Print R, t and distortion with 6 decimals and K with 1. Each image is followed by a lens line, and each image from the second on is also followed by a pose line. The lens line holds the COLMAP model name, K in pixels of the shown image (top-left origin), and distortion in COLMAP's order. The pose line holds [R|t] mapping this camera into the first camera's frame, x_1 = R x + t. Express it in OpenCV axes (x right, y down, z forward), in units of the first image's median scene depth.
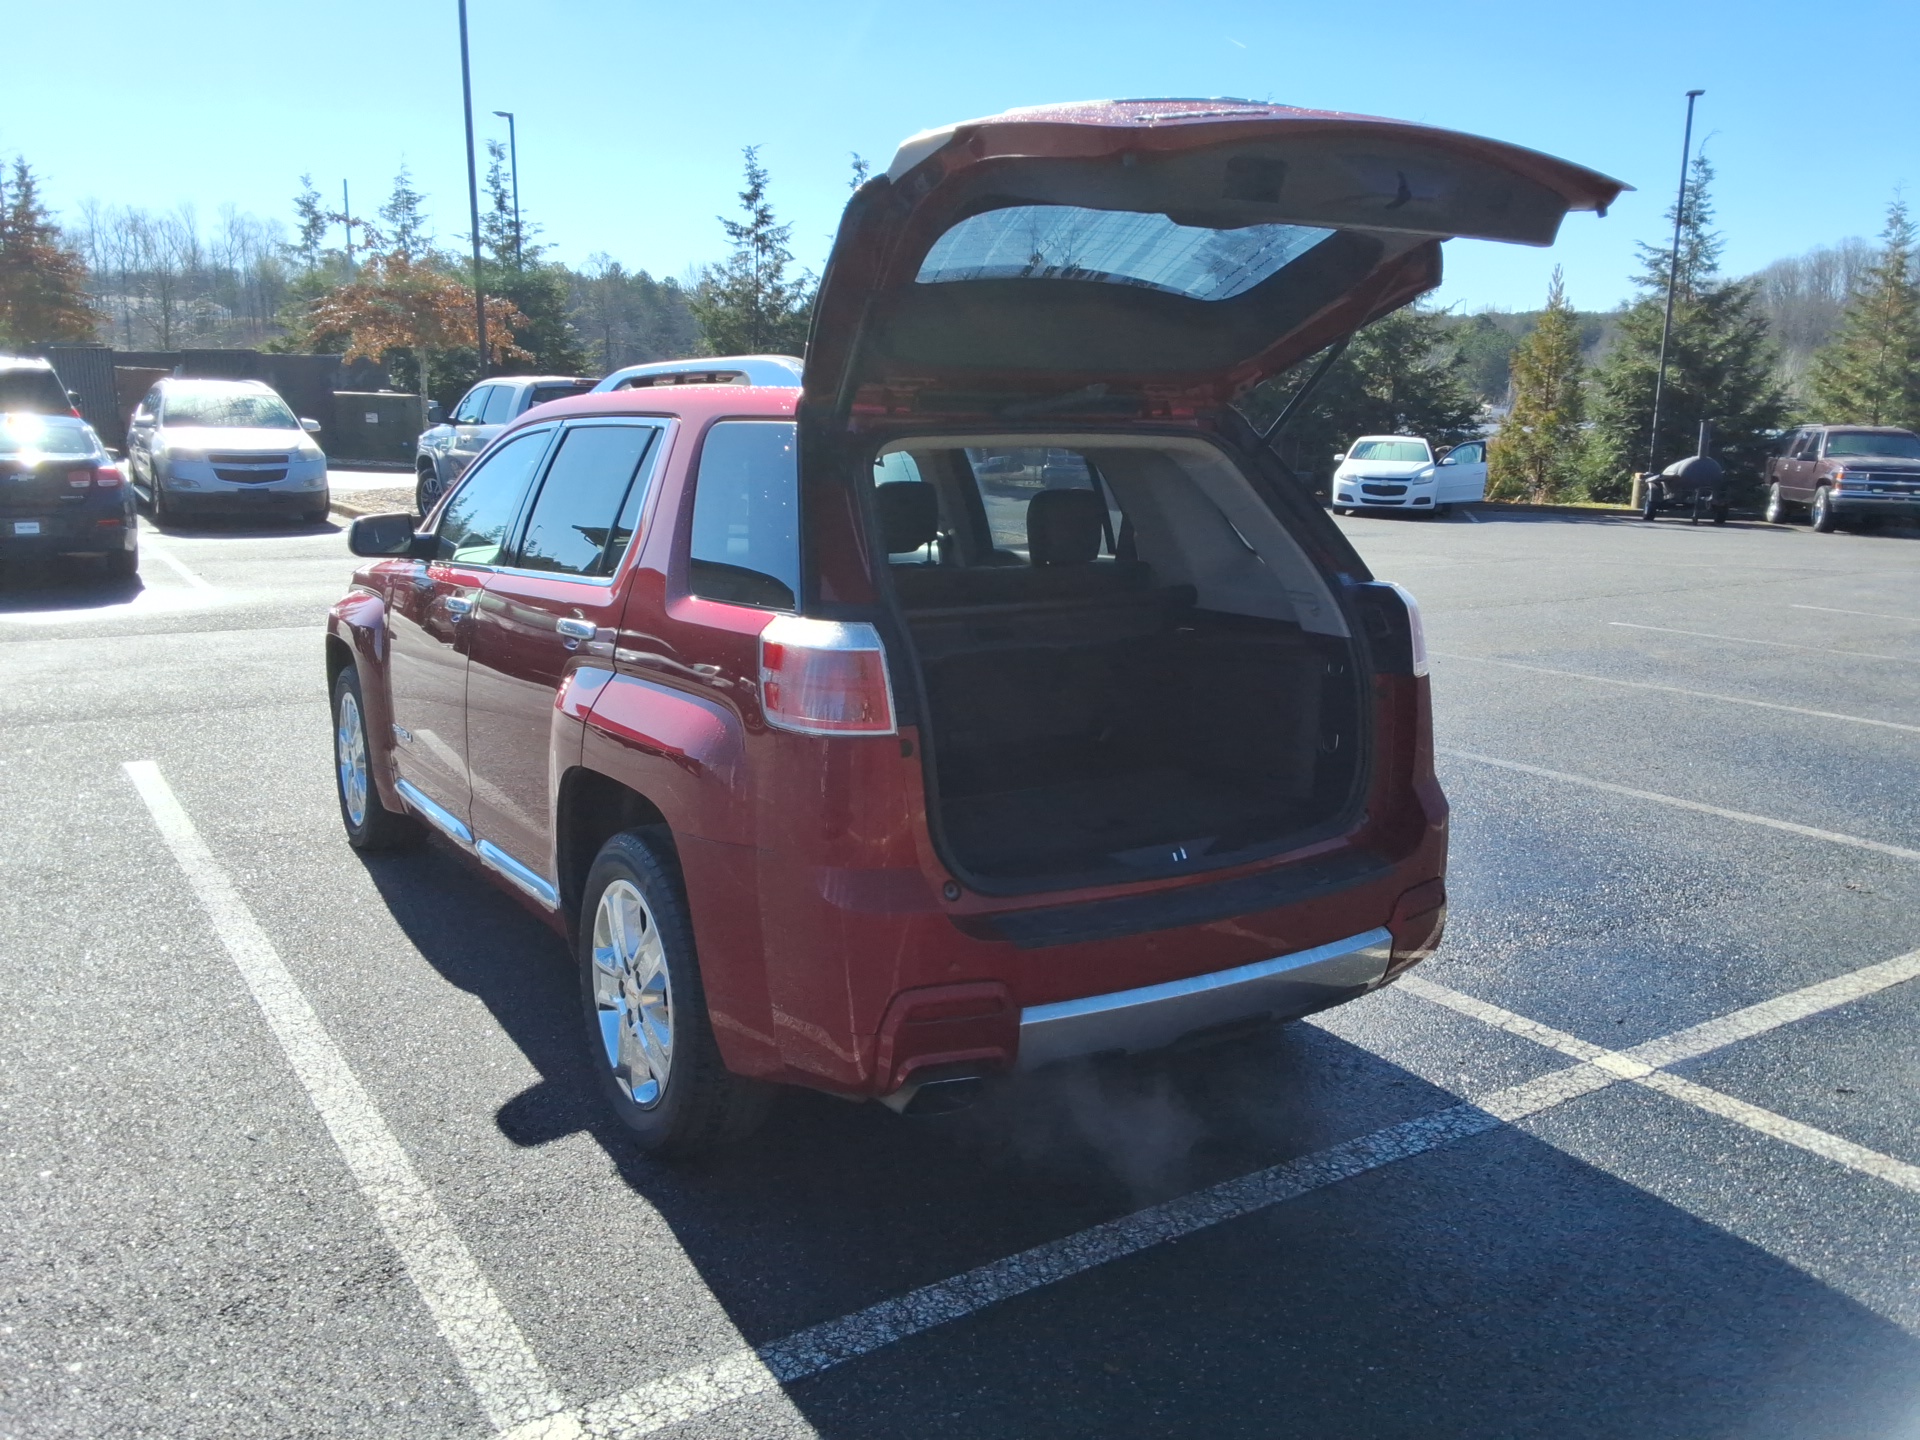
lens RADIAL K [[1536.9, 0, 973.9], [0, 1536.9, 713.1], [0, 0, 1]] dist [0.104056, -0.162668]
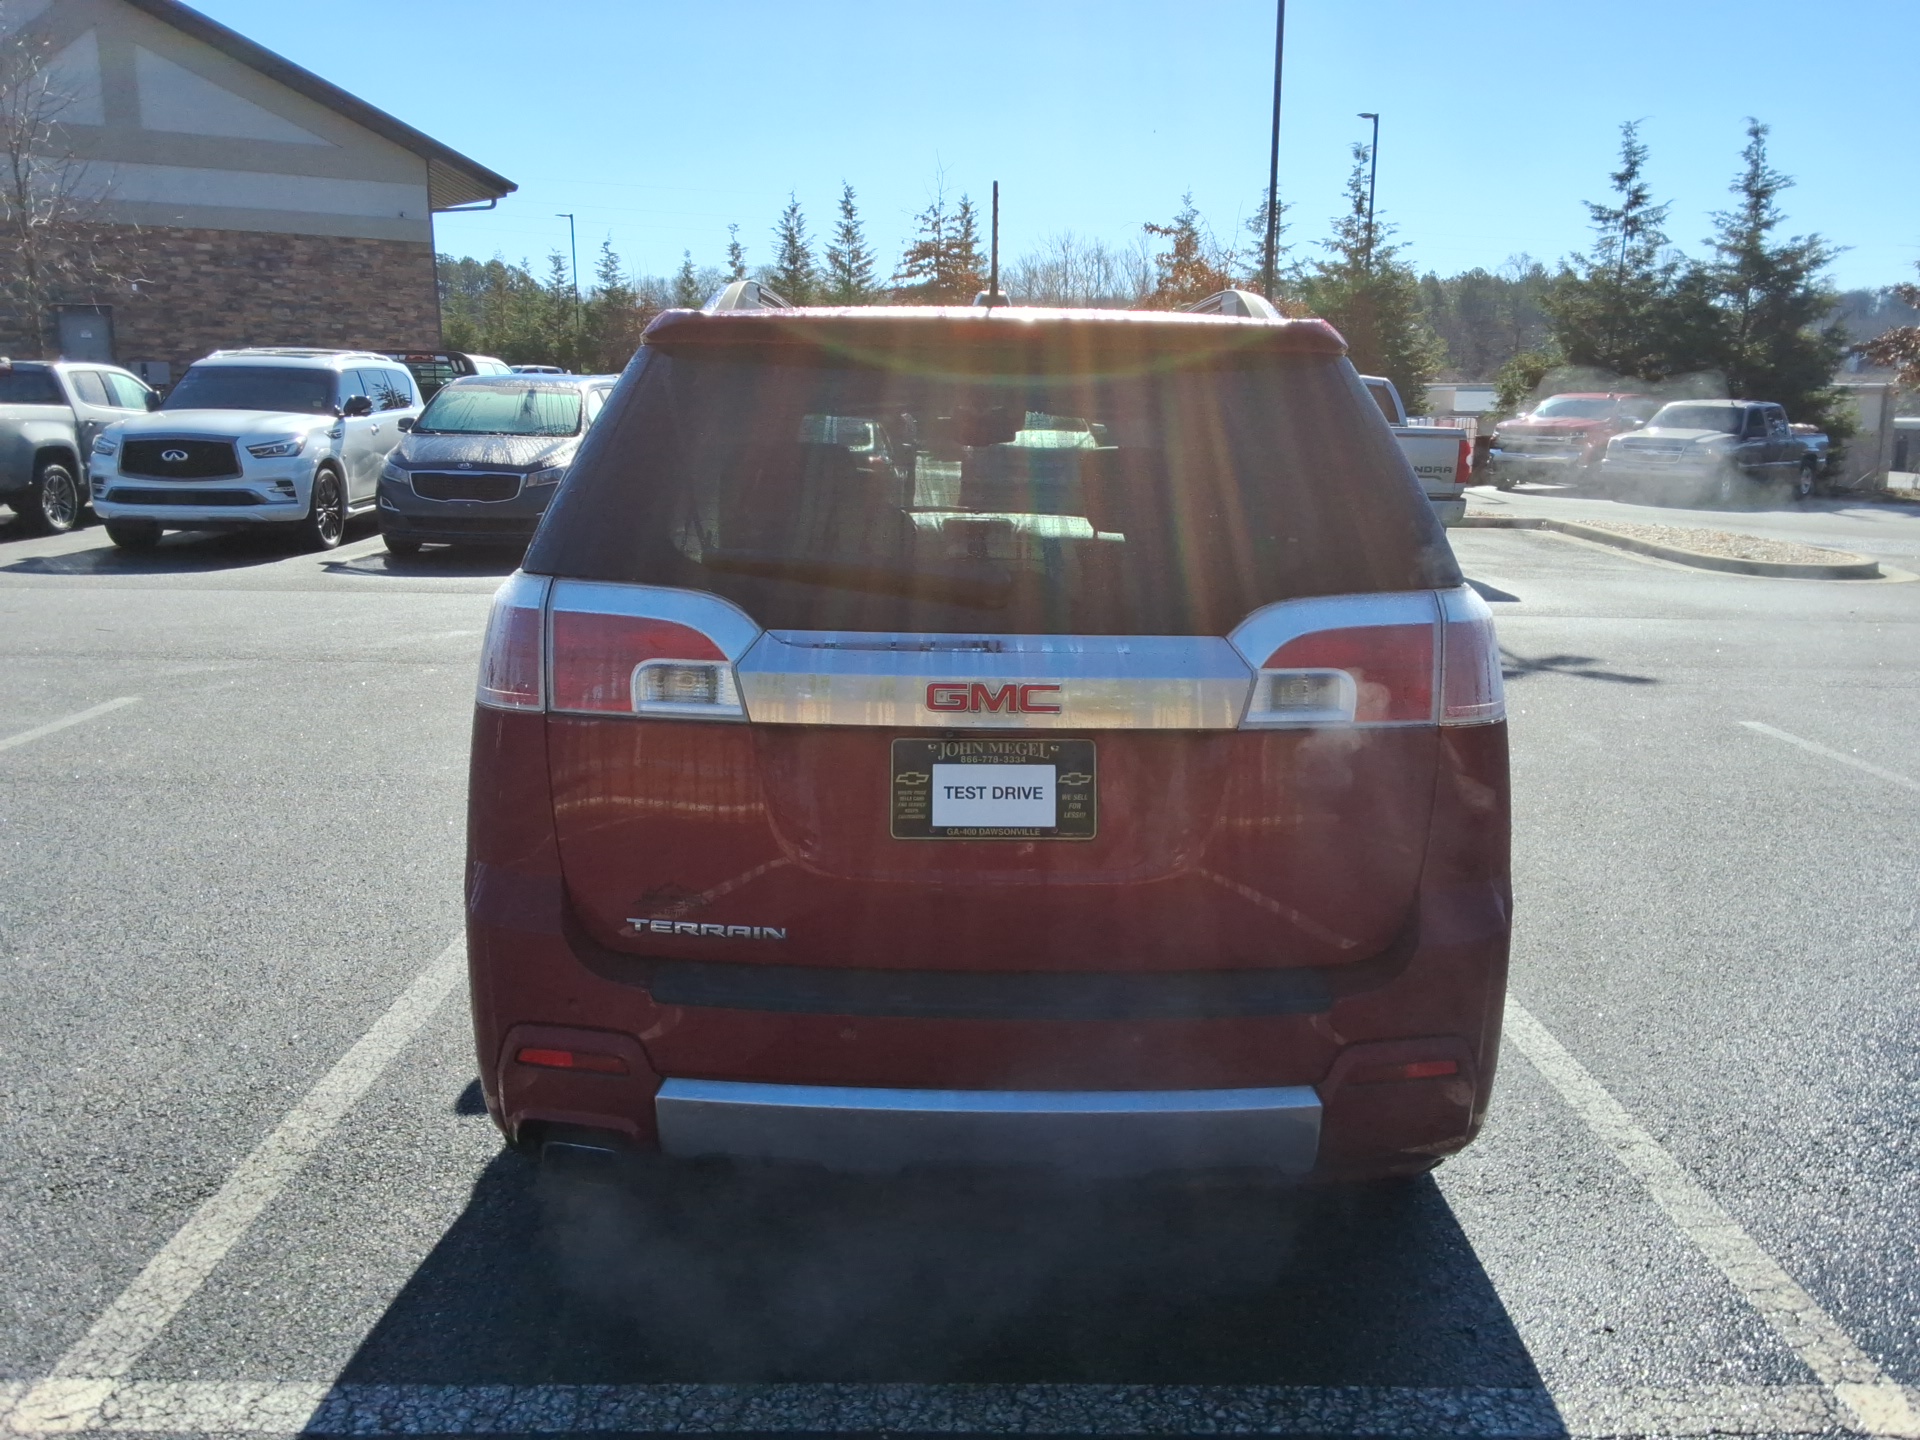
lens RADIAL K [[1536.9, 0, 975.0], [0, 1536.9, 719.0], [0, 0, 1]] dist [0.104056, -0.162668]
pose [[0.847626, 0.105102, -0.520081, 0.077049], [-0.105907, 0.993974, 0.028264, -0.004153], [0.519918, 0.031123, 0.853649, 0.055191]]
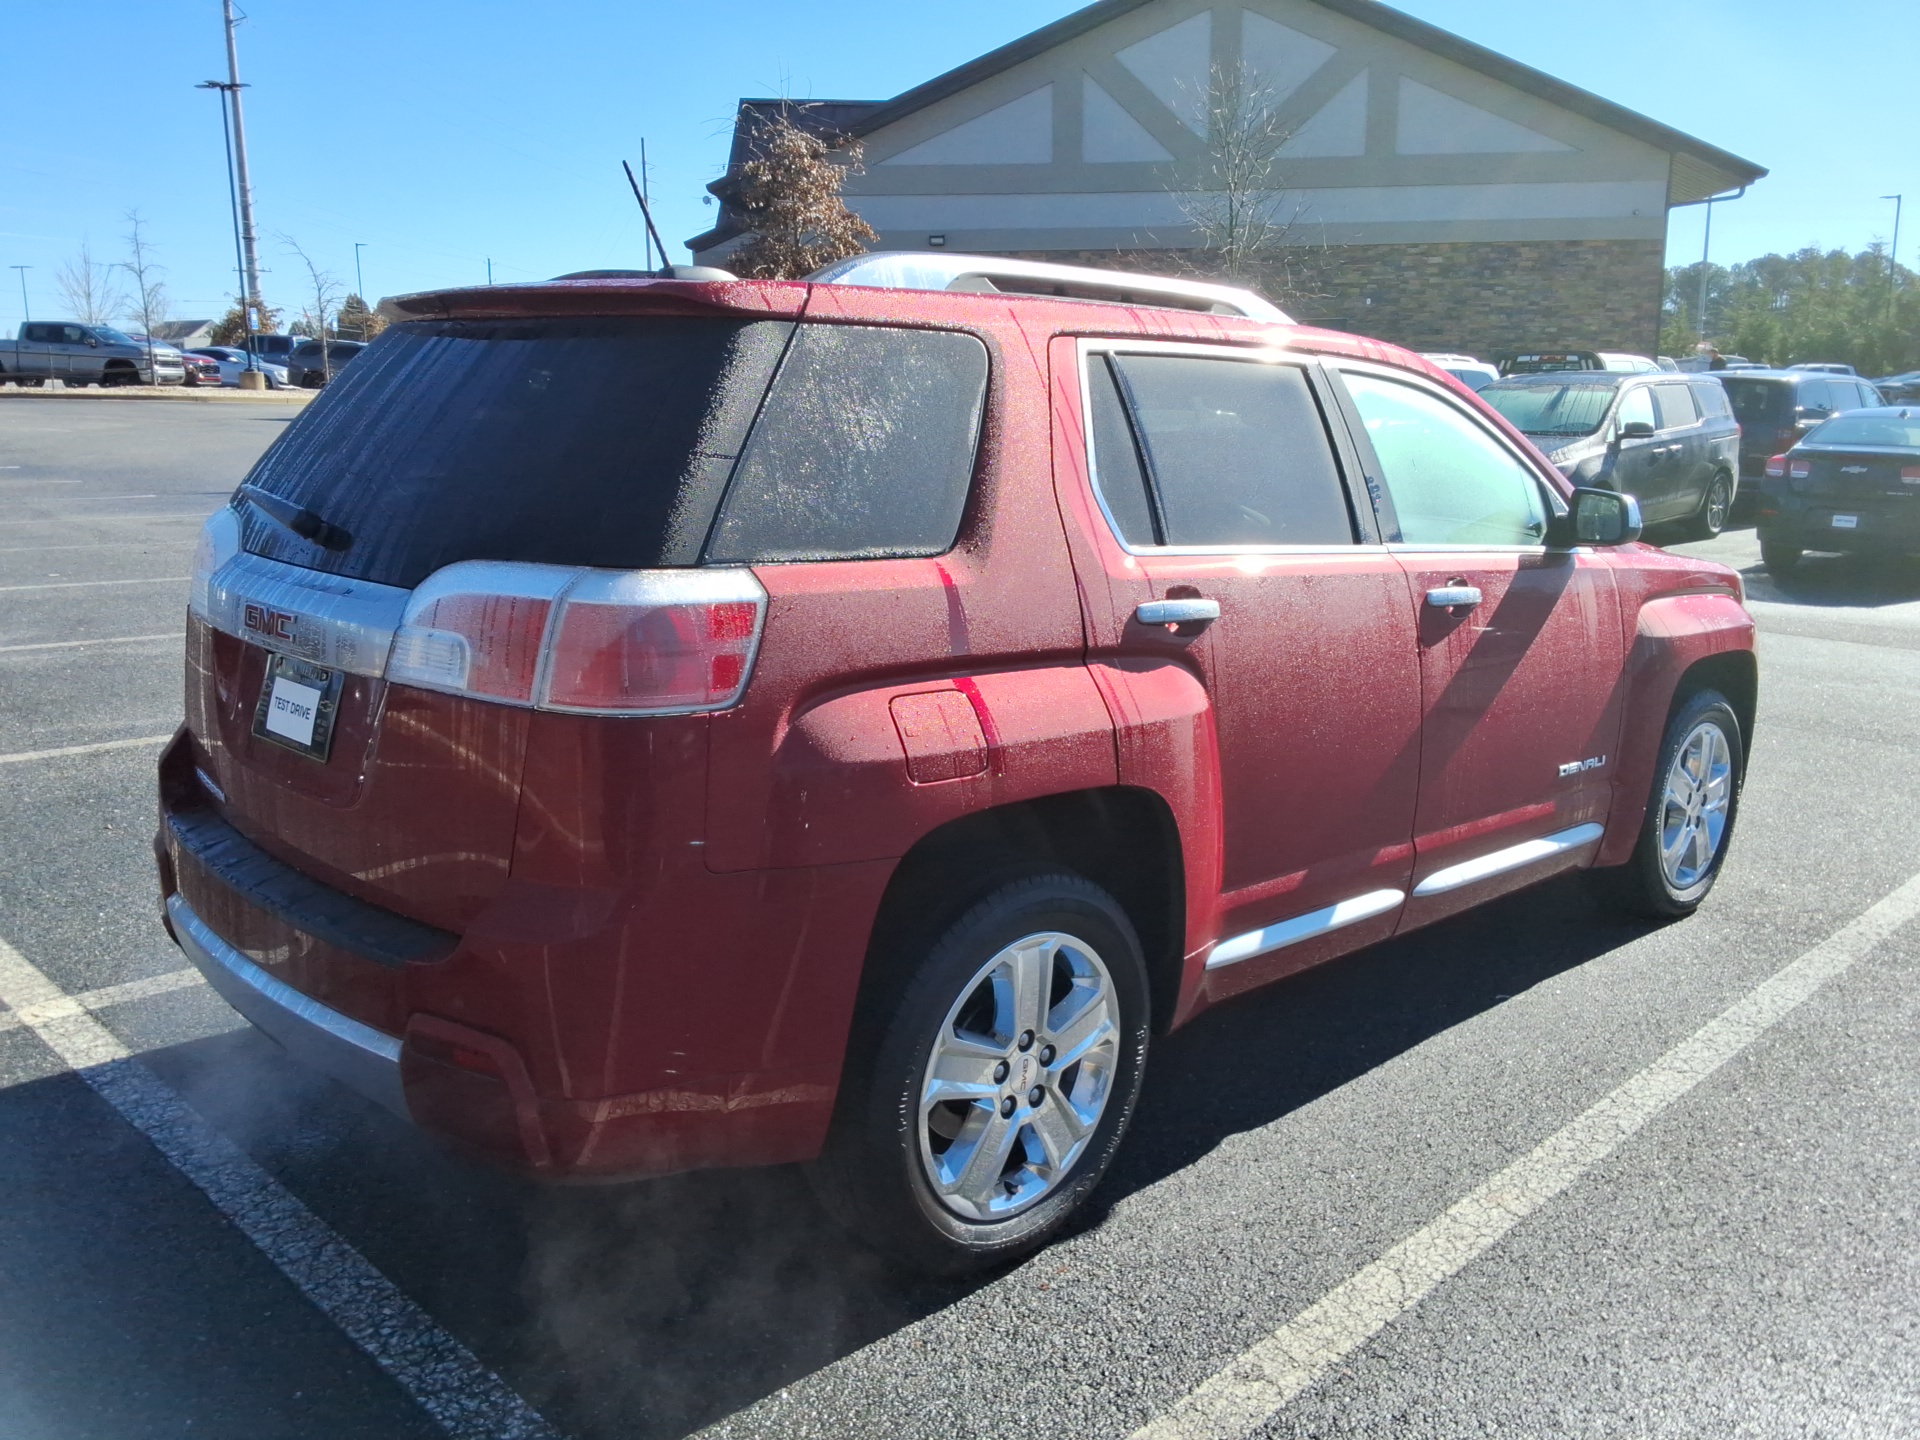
lens RADIAL K [[1536.9, 0, 966.4], [0, 1536.9, 708.5], [0, 0, 1]] dist [0.104056, -0.162668]
pose [[0.206943, 0.188246, -0.960072, 0.153472], [-0.201185, 0.968530, 0.146540, -0.024877], [0.957444, 0.162826, 0.238303, 0.170748]]
